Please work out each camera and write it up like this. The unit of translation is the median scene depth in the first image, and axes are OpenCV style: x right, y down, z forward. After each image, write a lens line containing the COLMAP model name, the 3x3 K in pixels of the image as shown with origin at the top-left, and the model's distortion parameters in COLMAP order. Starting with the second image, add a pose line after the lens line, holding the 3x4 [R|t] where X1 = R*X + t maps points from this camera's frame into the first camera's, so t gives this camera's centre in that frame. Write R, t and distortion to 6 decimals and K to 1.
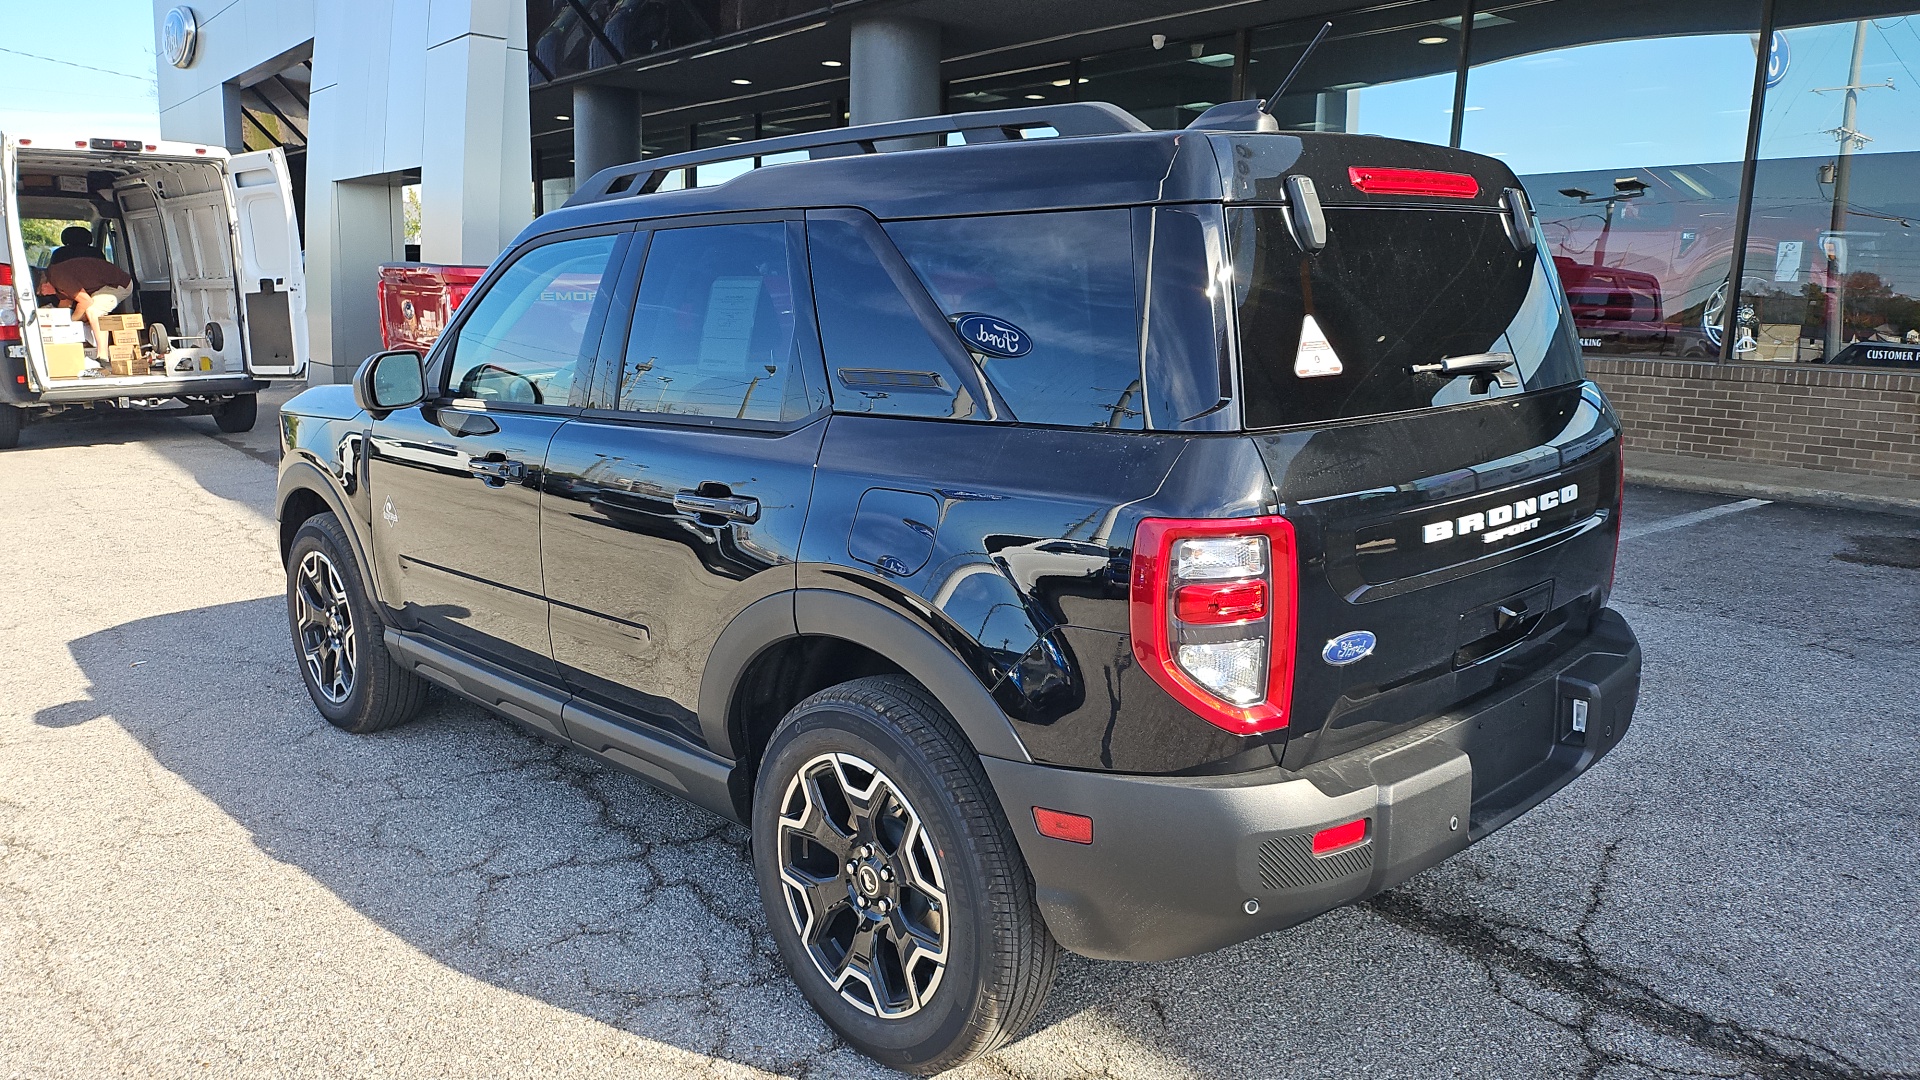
lens RADIAL K [[1362.0, 0, 964.9], [0, 1362.0, 533.0], [0, 0, 1]] dist [0.031740, -0.030677]
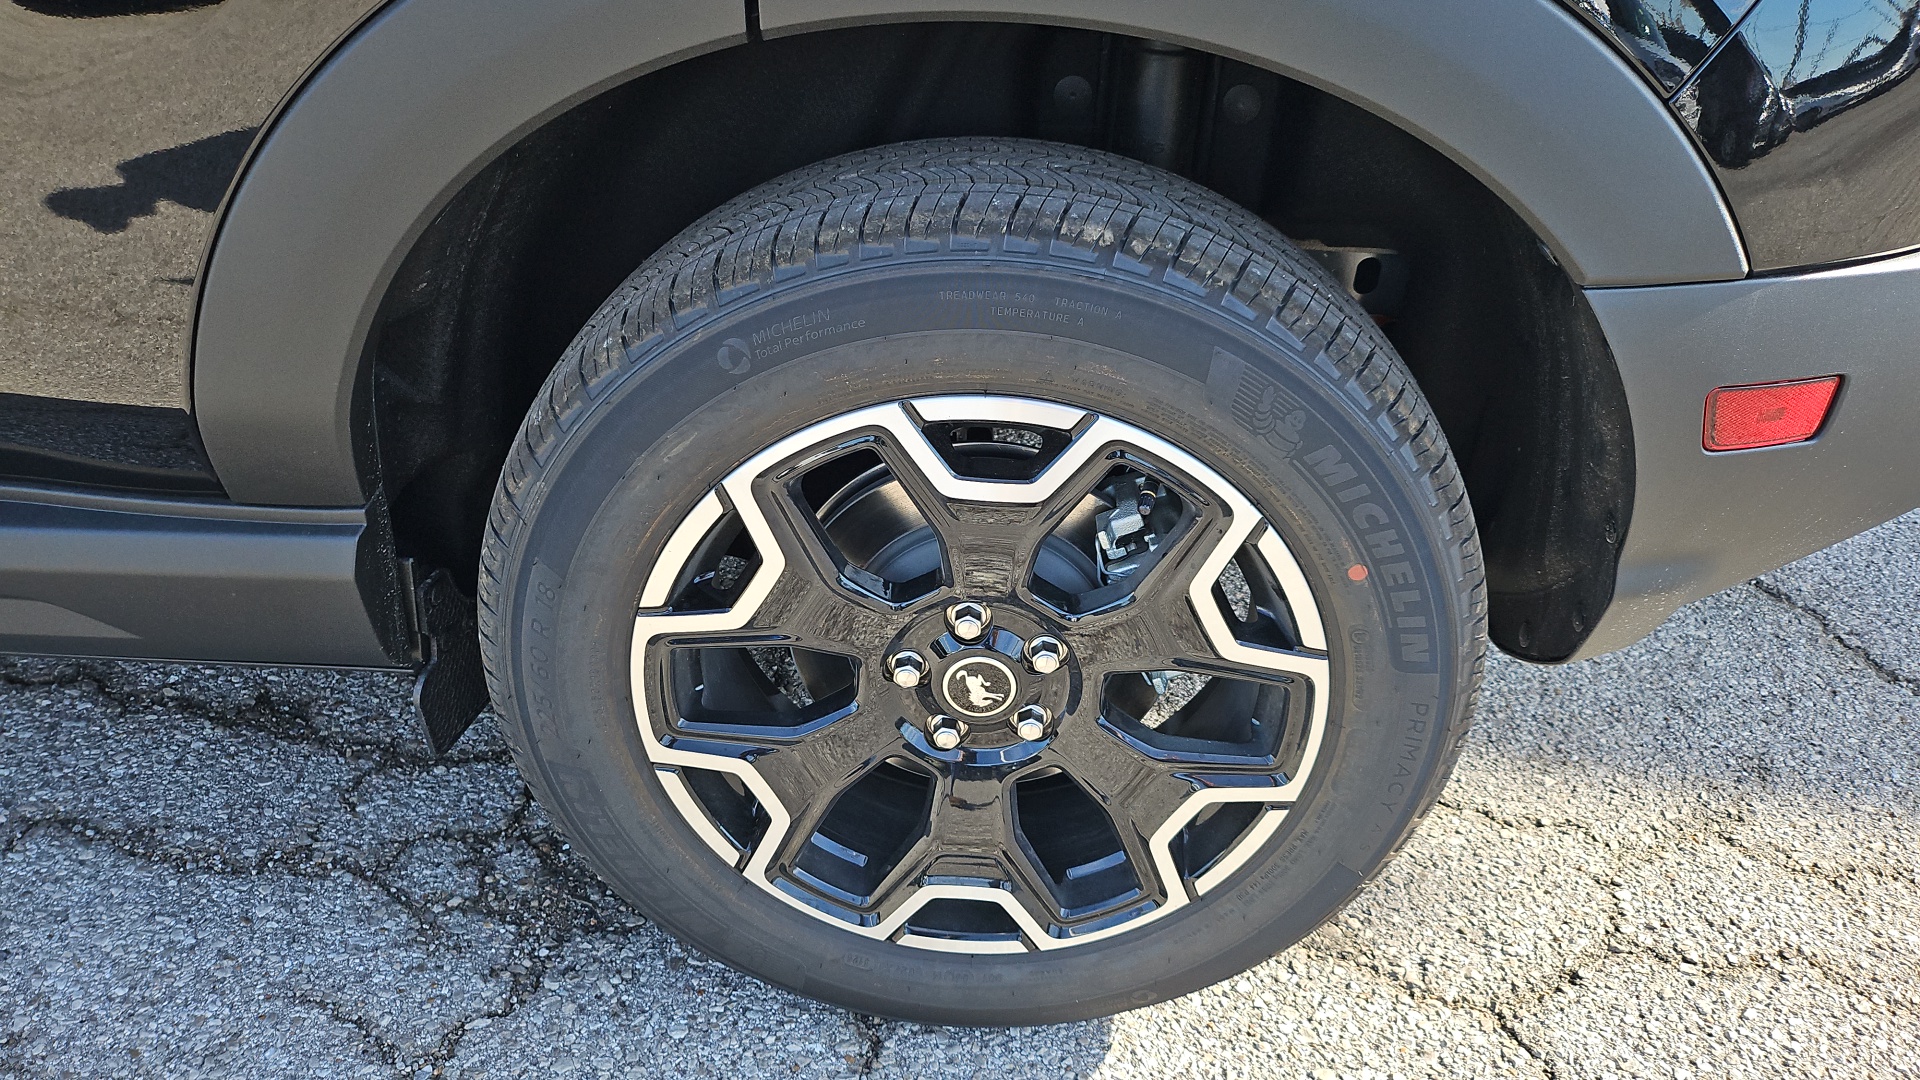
lens RADIAL K [[1362.0, 0, 977.7], [0, 1362.0, 550.8], [0, 0, 1]] dist [0.031740, -0.030677]
pose [[0.707372, -0.337163, 0.621245, -0.285748], [0.072871, 0.909006, 0.410363, 0.055300], [-0.703075, -0.245009, 0.667575, 0.711217]]
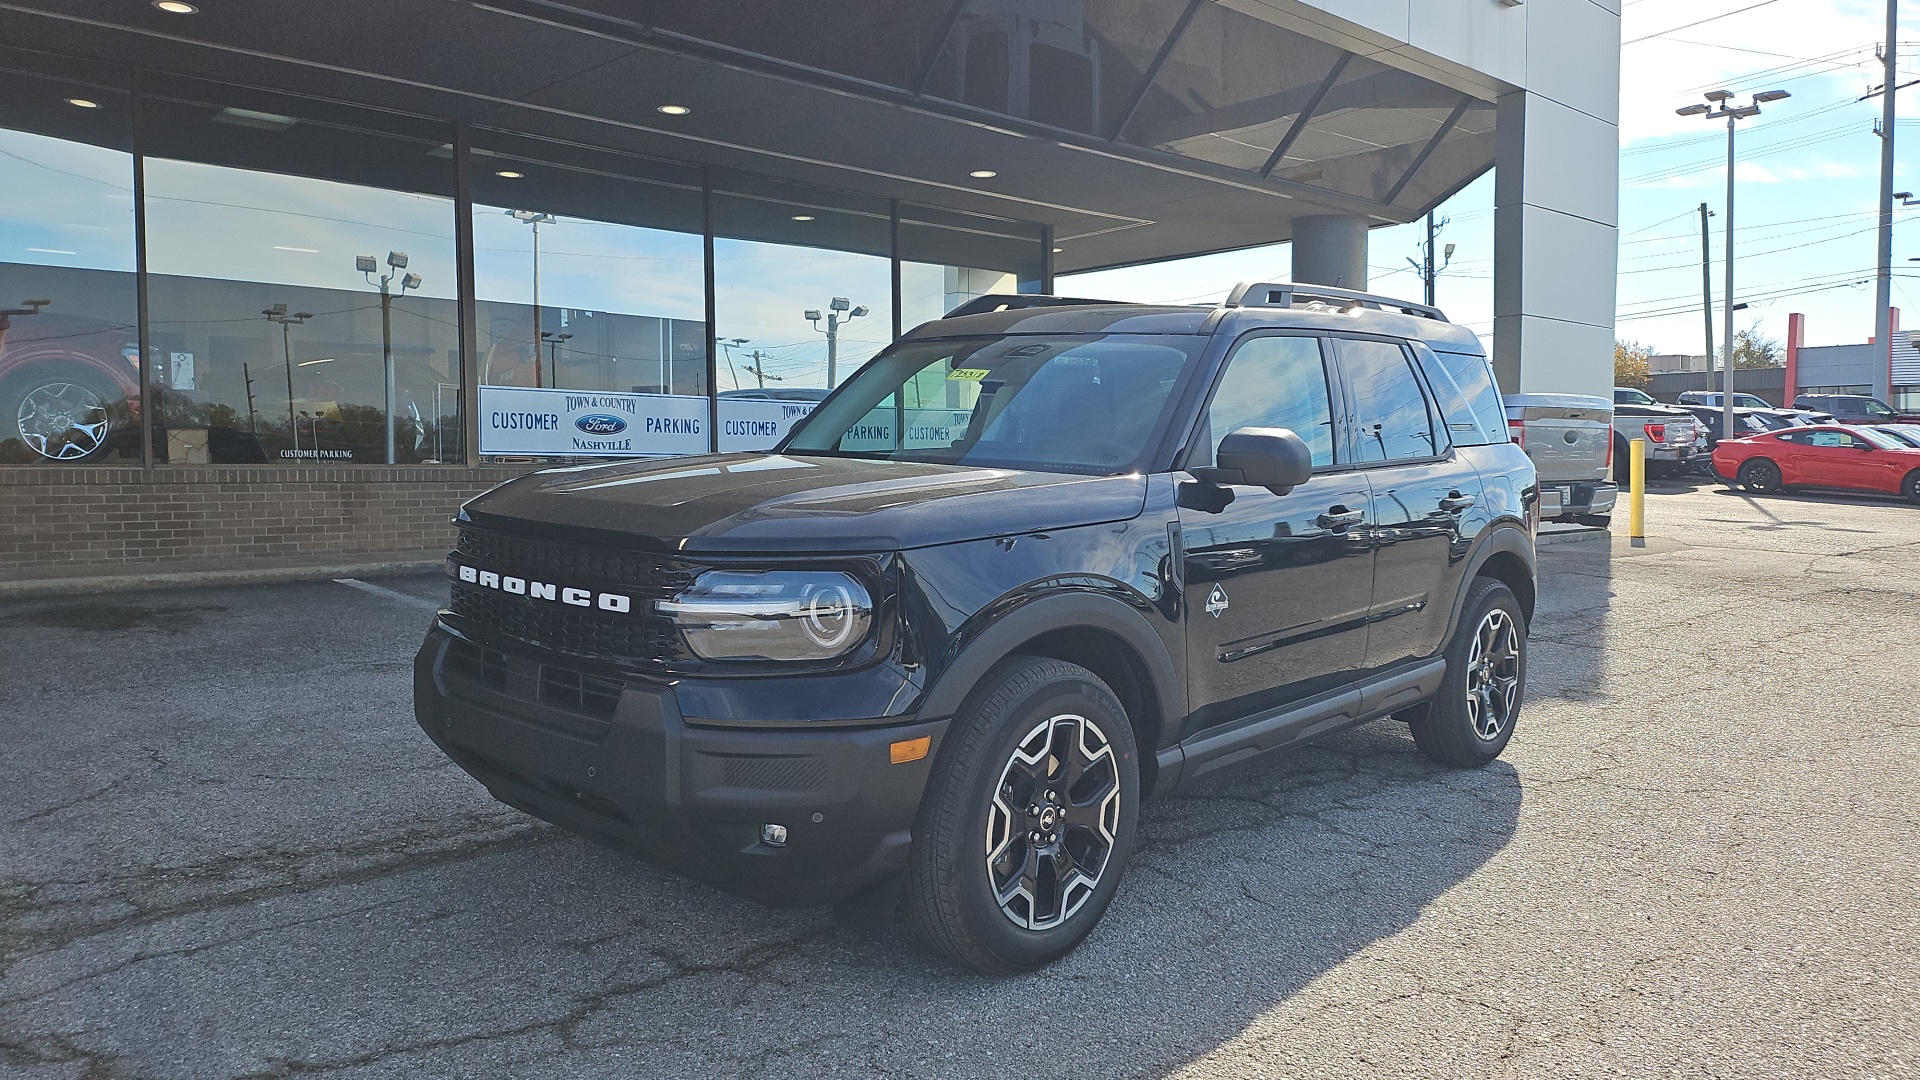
lens RADIAL K [[1362.0, 0, 974.0], [0, 1362.0, 520.2], [0, 0, 1]] dist [0.031740, -0.030677]
pose [[-0.078520, -0.068621, 0.994548, -1.907415], [0.166563, 0.982702, 0.080954, -0.245445], [-0.982899, 0.172012, -0.065732, 1.742762]]
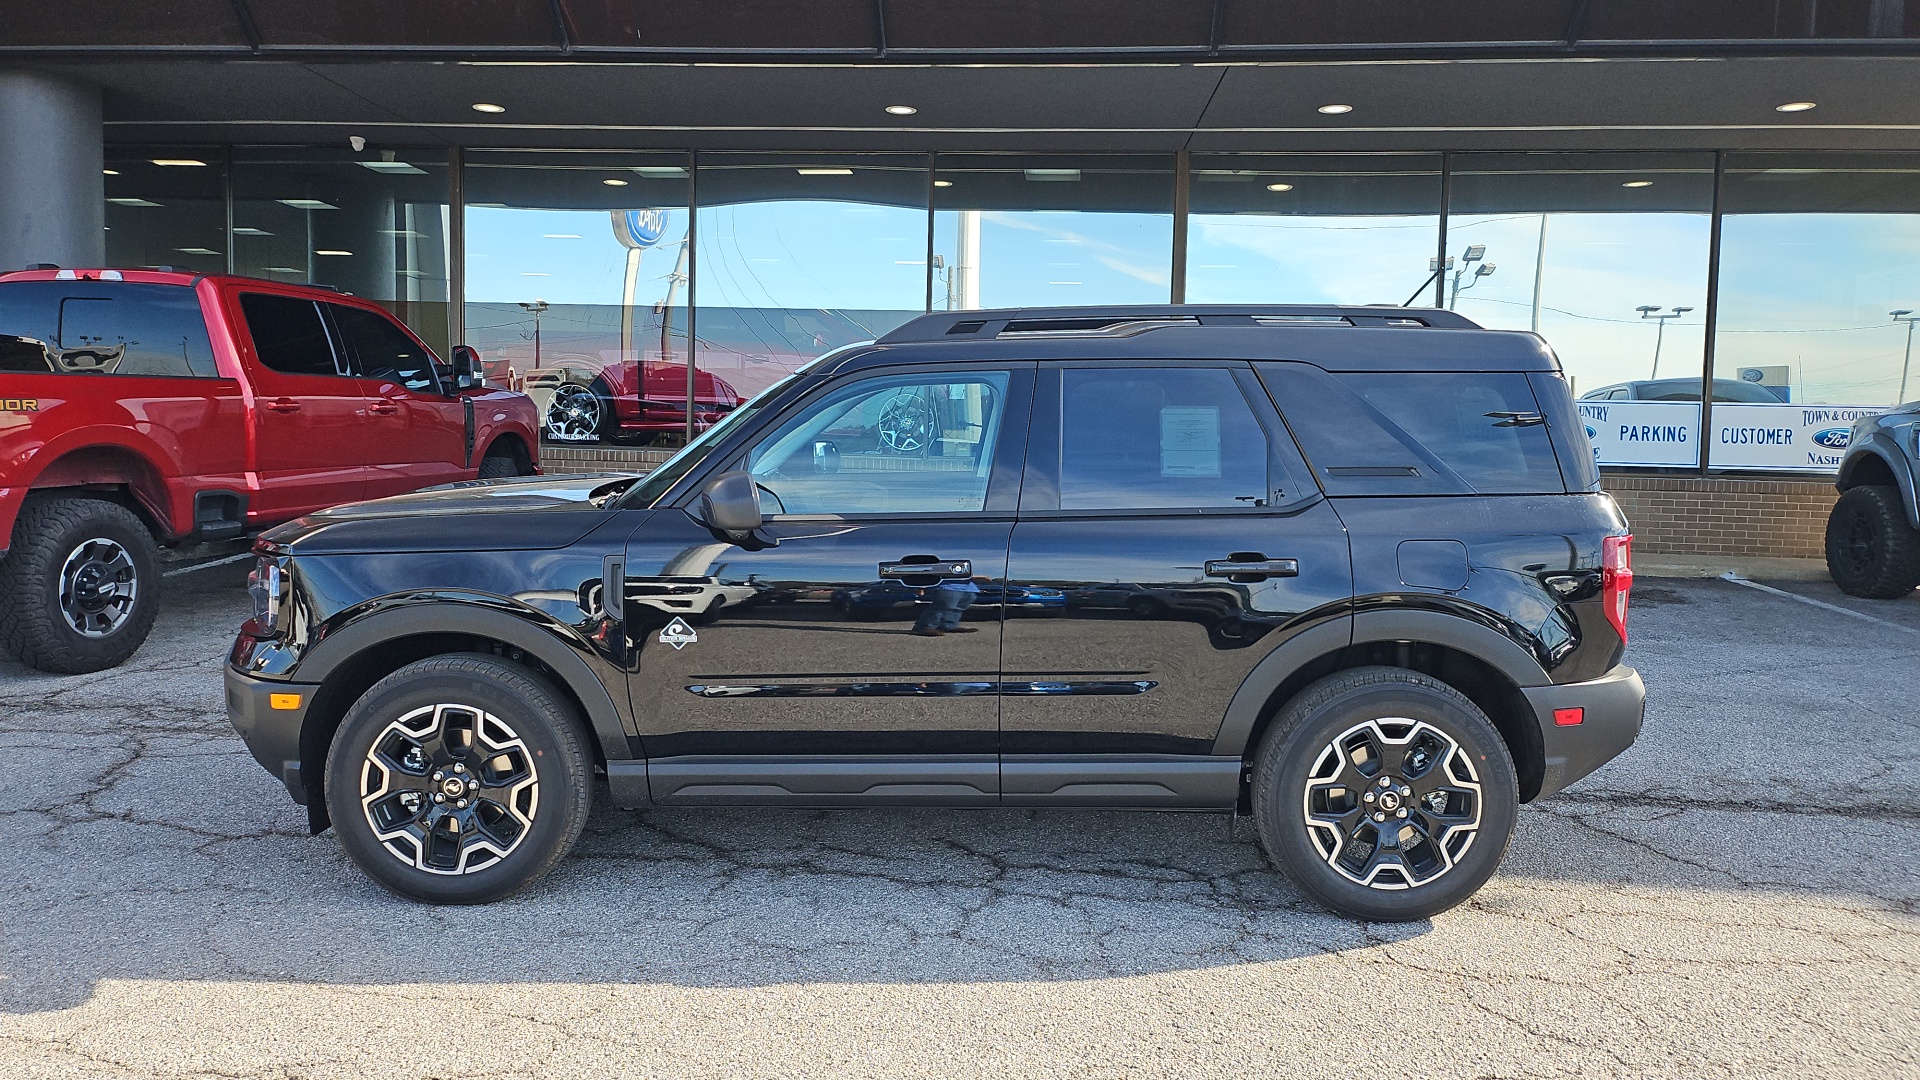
lens RADIAL K [[1362.0, 0, 931.7], [0, 1362.0, 537.1], [0, 0, 1]] dist [0.031740, -0.030677]
pose [[0.699394, -0.055966, 0.712542, -1.418365], [0.114117, 0.992884, -0.034027, -0.040976], [-0.705567, 0.105112, 0.700804, 0.249967]]
